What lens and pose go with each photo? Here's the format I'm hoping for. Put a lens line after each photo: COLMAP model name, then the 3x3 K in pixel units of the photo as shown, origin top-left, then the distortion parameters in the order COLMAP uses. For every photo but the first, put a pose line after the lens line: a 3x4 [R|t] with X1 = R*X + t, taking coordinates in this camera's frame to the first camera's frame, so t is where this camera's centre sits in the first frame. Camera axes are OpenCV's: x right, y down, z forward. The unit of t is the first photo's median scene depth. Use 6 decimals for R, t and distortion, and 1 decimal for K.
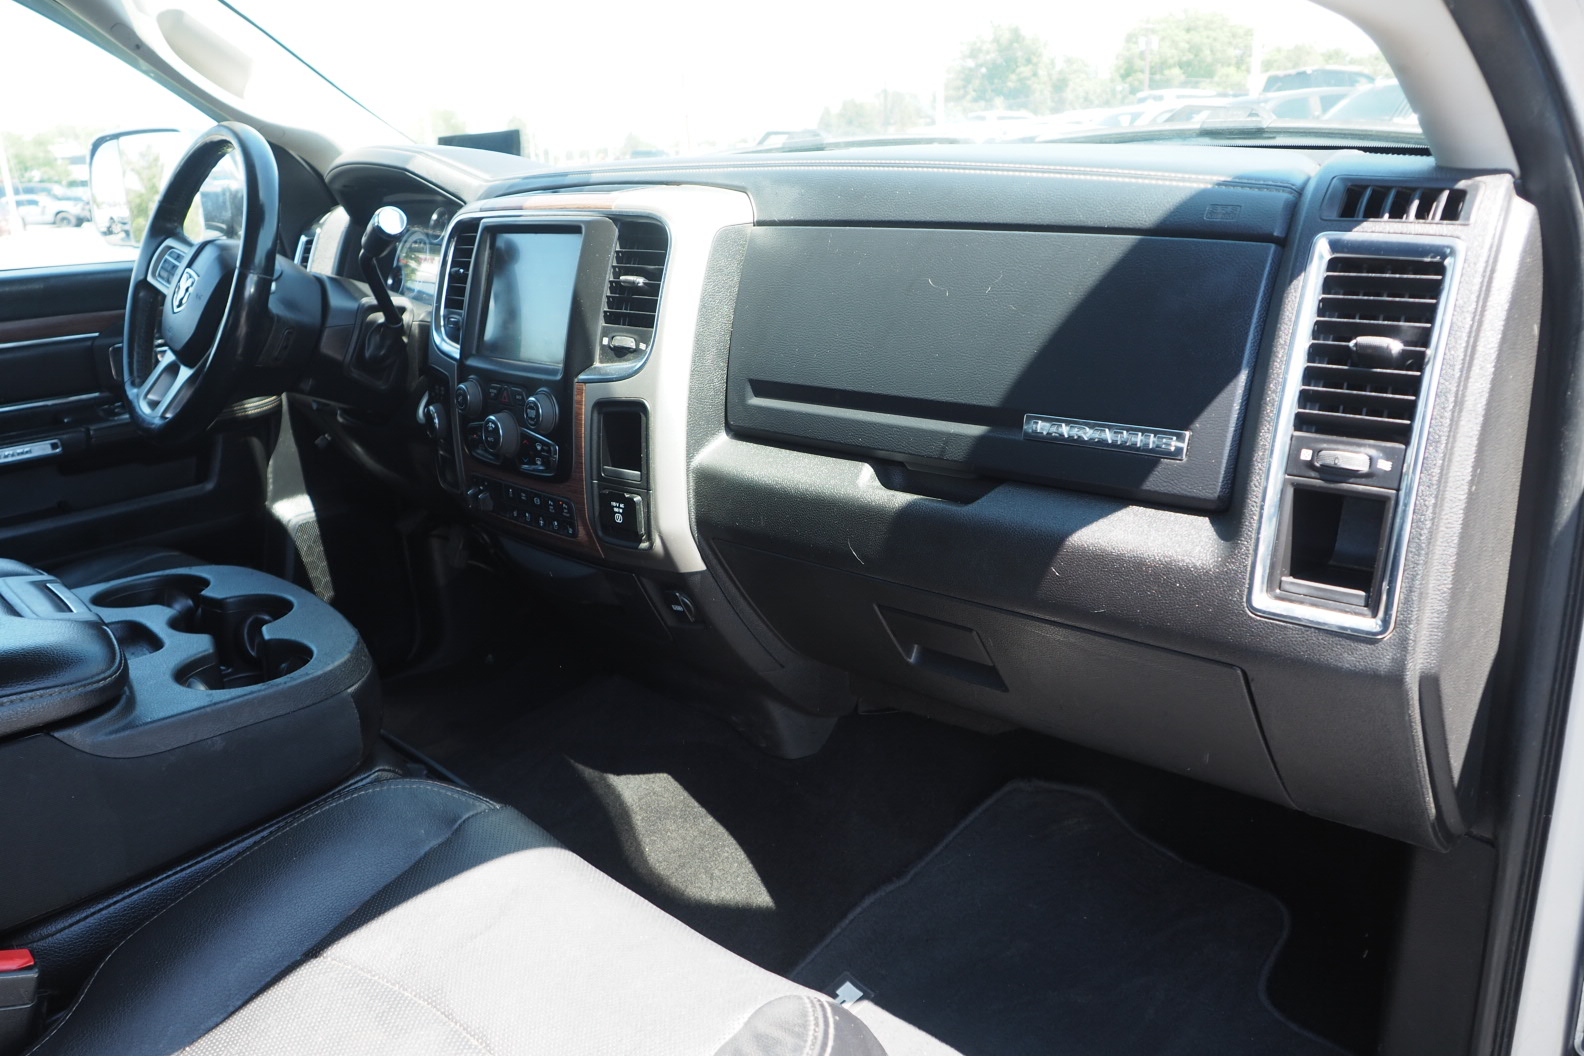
lens RADIAL K [[1193.1, 0, 777.5], [0, 1193.1, 533.7], [0, 0, 1]] dist [-0.019446, -0.002801]
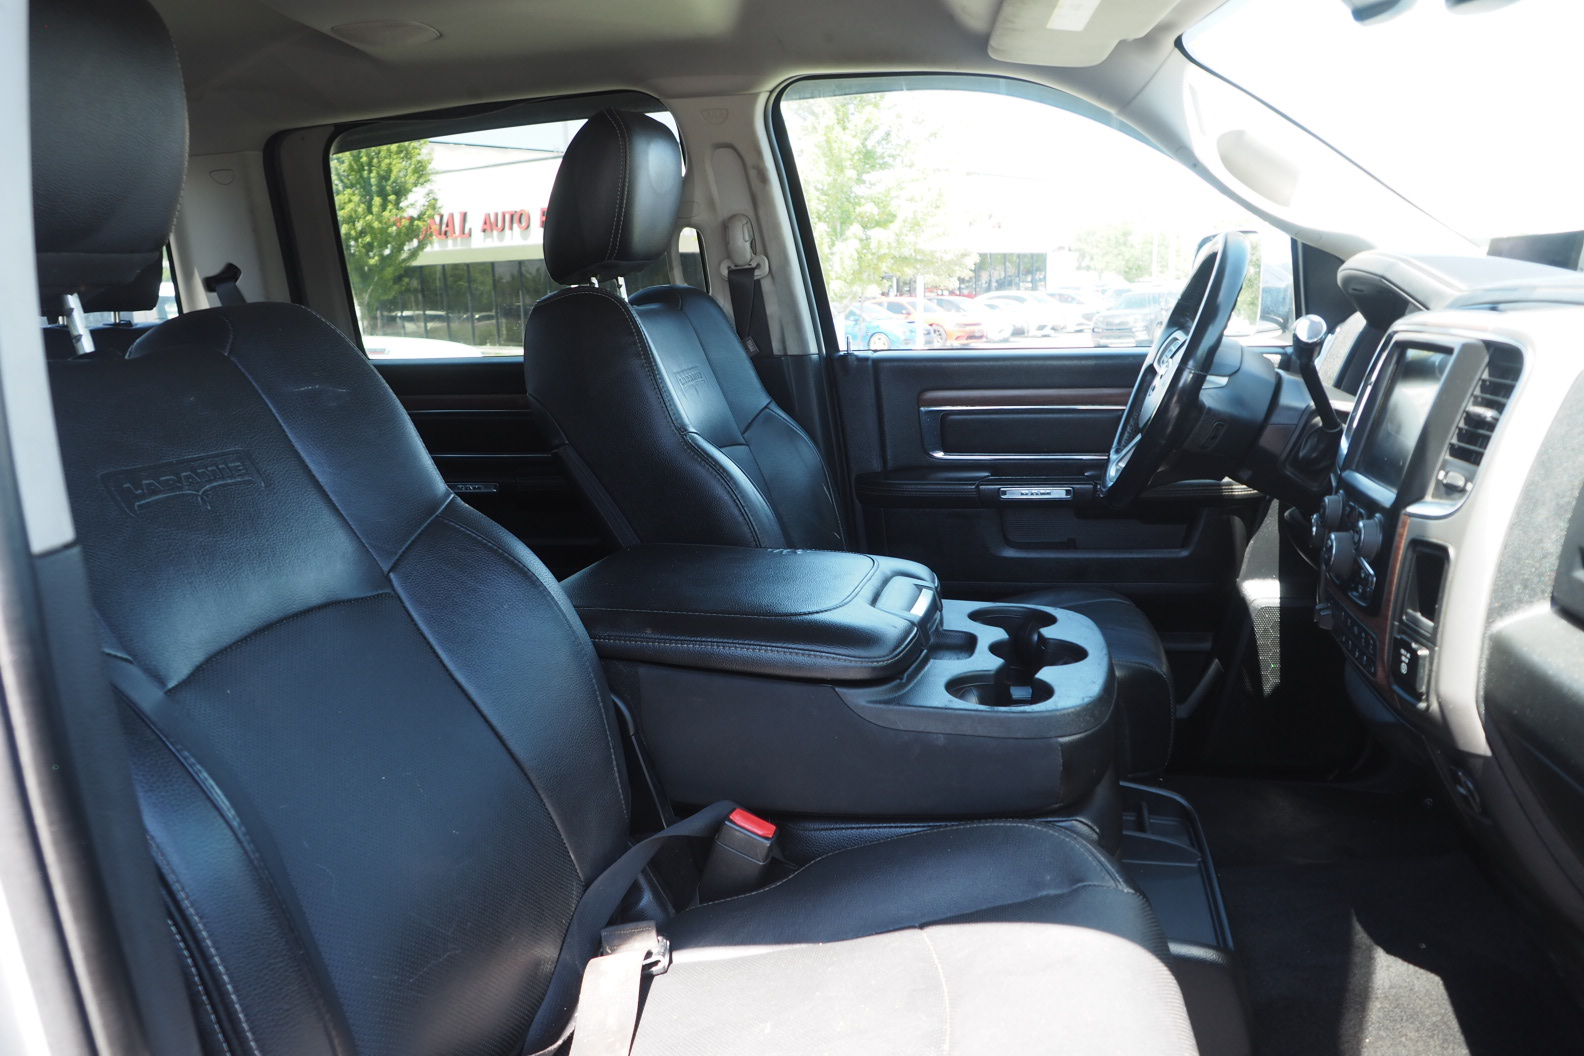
lens RADIAL K [[1193.1, 0, 777.5], [0, 1193.1, 533.7], [0, 0, 1]] dist [-0.019446, -0.002801]
pose [[0.544306, 0.189996, -0.817088, 0.322541], [-0.239925, 0.968586, 0.065397, -0.056546], [0.803845, 0.160444, 0.572792, 0.089072]]
